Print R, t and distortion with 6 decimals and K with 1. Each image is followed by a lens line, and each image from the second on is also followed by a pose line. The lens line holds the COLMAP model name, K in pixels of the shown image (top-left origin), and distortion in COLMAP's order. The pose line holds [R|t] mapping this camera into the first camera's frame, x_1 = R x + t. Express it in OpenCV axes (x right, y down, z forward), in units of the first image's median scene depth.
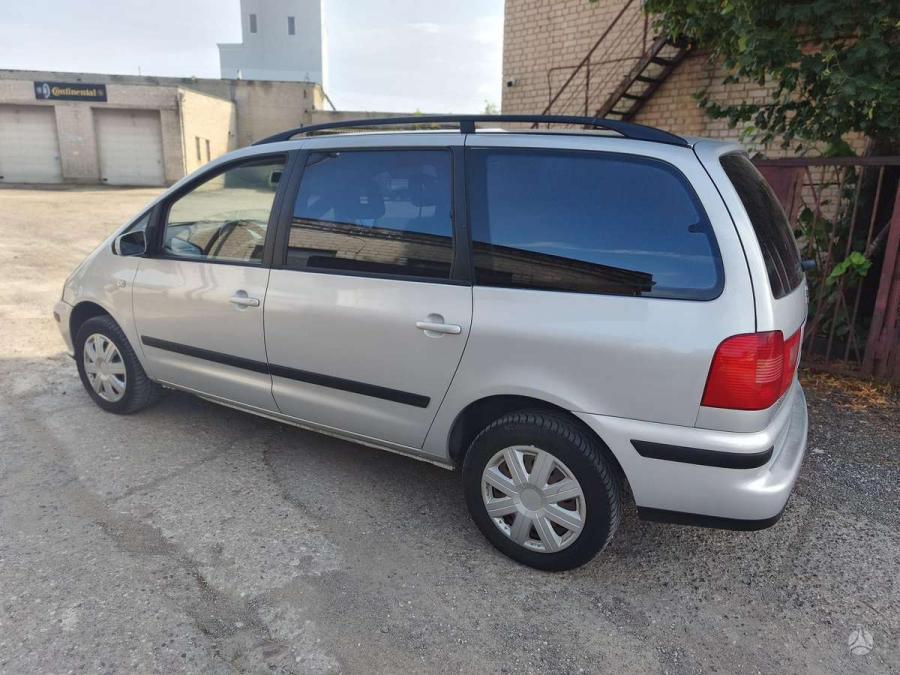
lens RADIAL K [[604.2, 0, 446.6], [0, 604.2, 334.6], [0, 0, 1]] dist [0.002622, 0.007510]
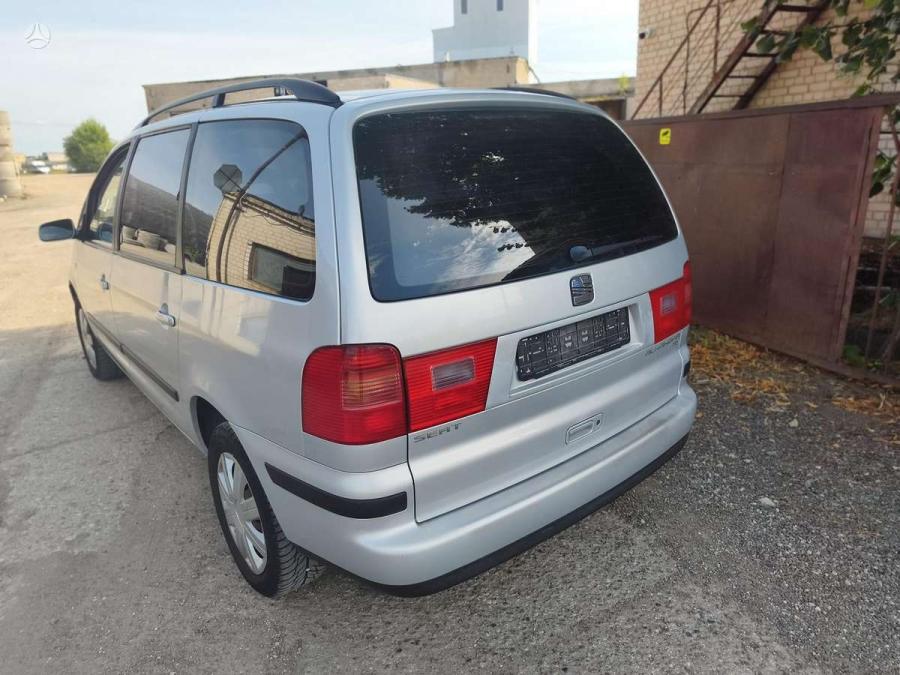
lens RADIAL K [[604.2, 0, 441.4], [0, 604.2, 329.1], [0, 0, 1]] dist [0.002622, 0.007510]
pose [[0.935480, 0.044638, -0.350548, 0.593452], [-0.033262, 0.998708, 0.038409, -0.037786], [0.351810, -0.024271, 0.935757, 0.217013]]
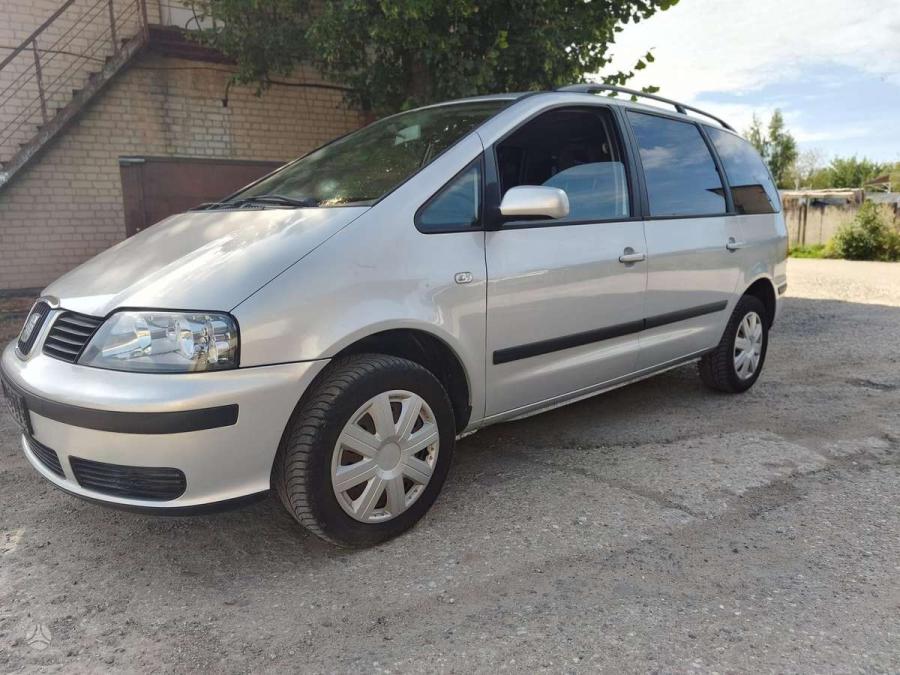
lens RADIAL K [[604.2, 0, 446.6], [0, 604.2, 334.6], [0, 0, 1]] dist [0.002622, 0.007510]
pose [[0.295886, -0.189068, 0.936325, -1.323475], [0.253729, 0.960560, 0.113781, -0.120918], [-0.920909, 0.203907, 0.332188, 0.981301]]
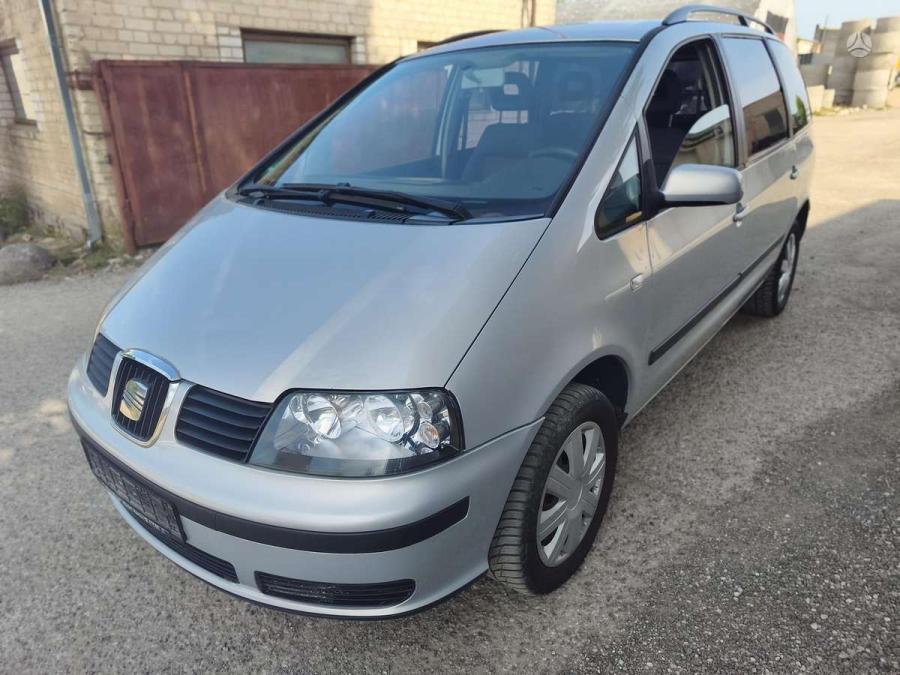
lens RADIAL K [[604.2, 0, 444.0], [0, 604.2, 325.4], [0, 0, 1]] dist [0.002622, 0.007510]
pose [[0.143419, -0.378464, 0.914438, -1.252100], [0.302726, 0.896477, 0.323552, -0.321406], [-0.942225, 0.230420, 0.243142, 1.231207]]
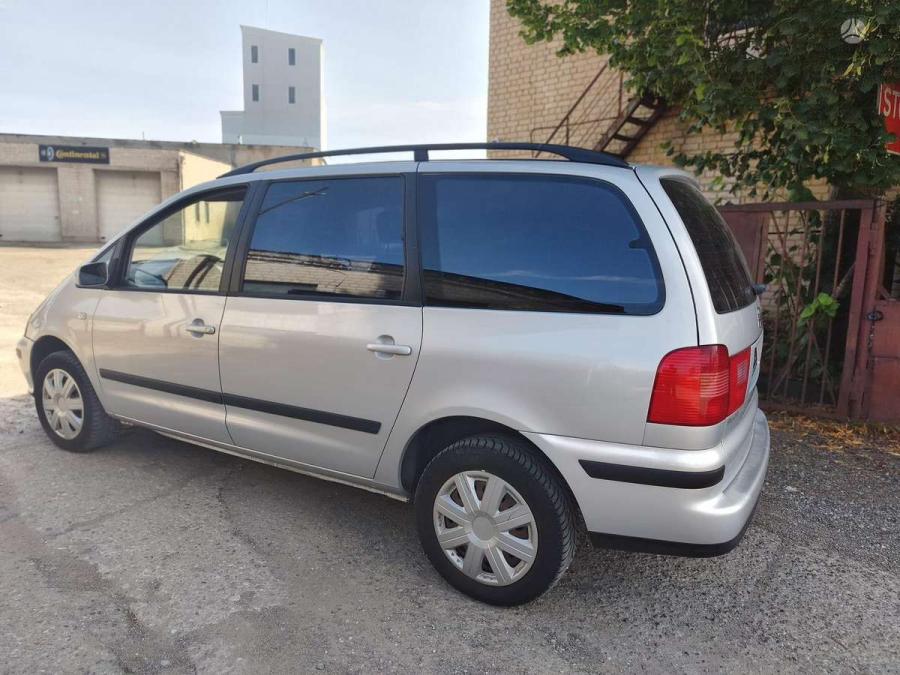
lens RADIAL K [[604.2, 0, 448.1], [0, 604.2, 333.7], [0, 0, 1]] dist [0.002622, 0.007510]
pose [[0.999945, 0.002500, 0.010174, 0.060809], [-0.001473, 0.995013, -0.099731, 0.050071], [-0.010372, 0.099710, 0.994962, 0.012335]]
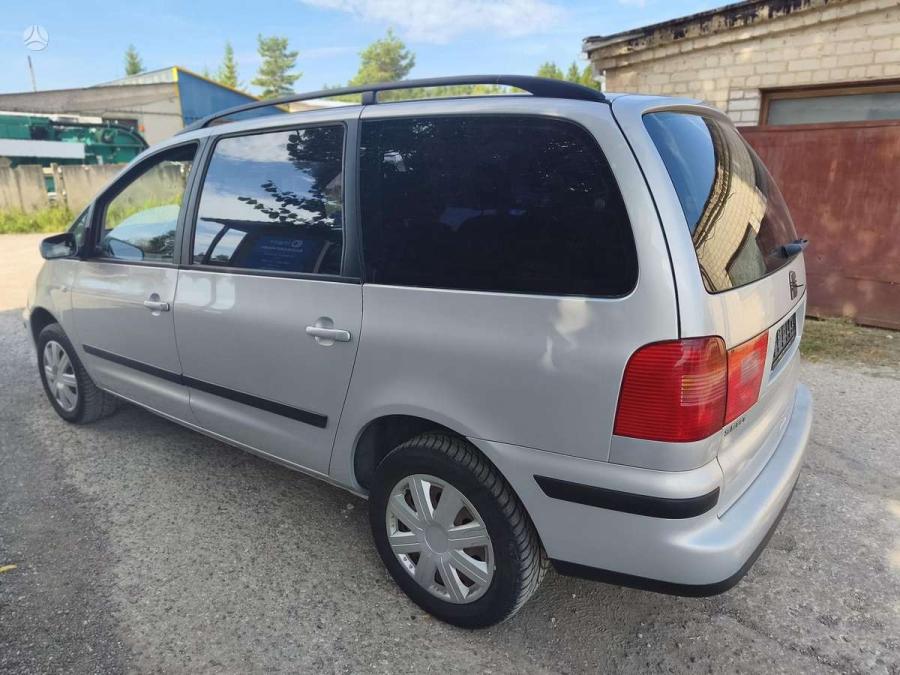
lens RADIAL K [[604.2, 0, 446.6], [0, 604.2, 329.0], [0, 0, 1]] dist [0.002622, 0.007510]
pose [[0.993122, -0.009882, -0.116665, 0.205707], [0.008751, 0.999910, -0.010198, -0.007028], [0.116755, 0.009107, 0.993119, 0.145689]]
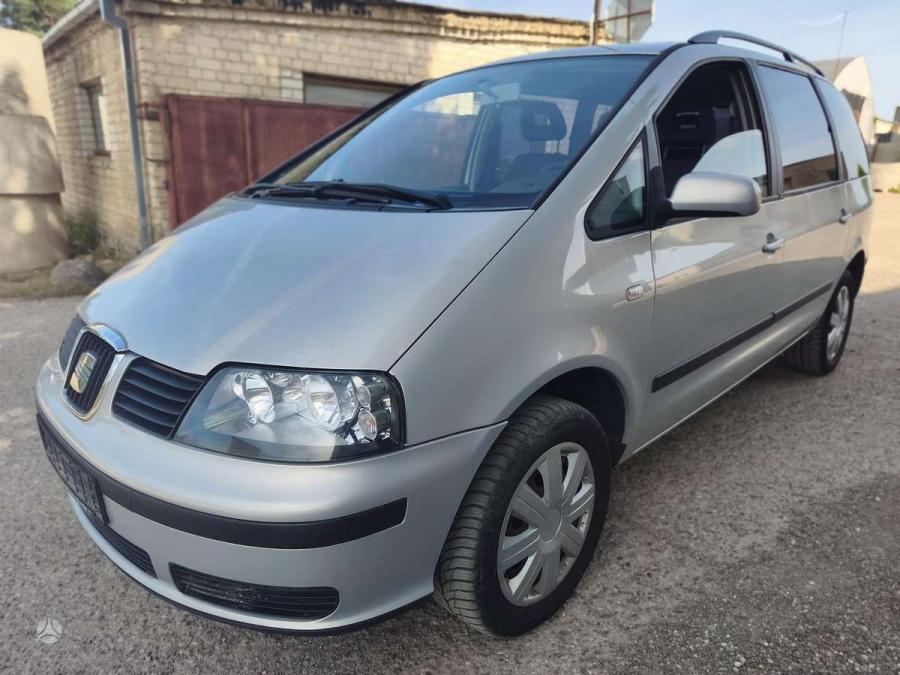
lens RADIAL K [[604.2, 0, 445.7], [0, 604.2, 323.3], [0, 0, 1]] dist [0.002622, 0.007510]
pose [[0.248101, -0.272709, 0.929557, -1.215867], [0.260271, 0.943042, 0.207198, -0.236456], [-0.933116, 0.190531, 0.304948, 1.183356]]
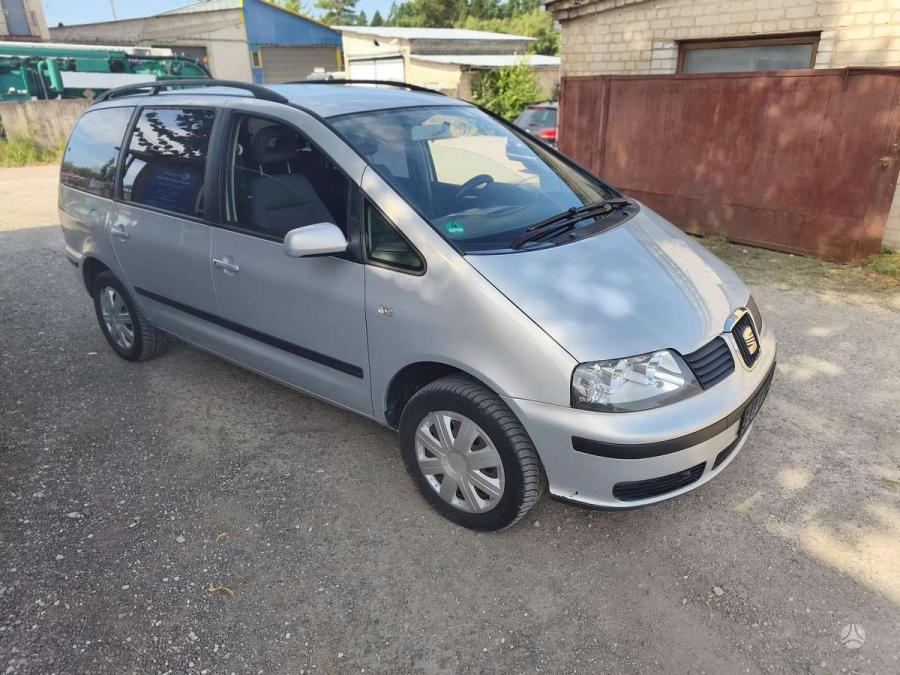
lens RADIAL K [[604.2, 0, 447.0], [0, 604.2, 328.3], [0, 0, 1]] dist [0.002622, 0.007510]
pose [[0.973922, 0.038293, -0.223629, 0.695999], [-0.014819, 0.994286, 0.105717, 0.066655], [0.226400, -0.099646, 0.968924, -0.341870]]
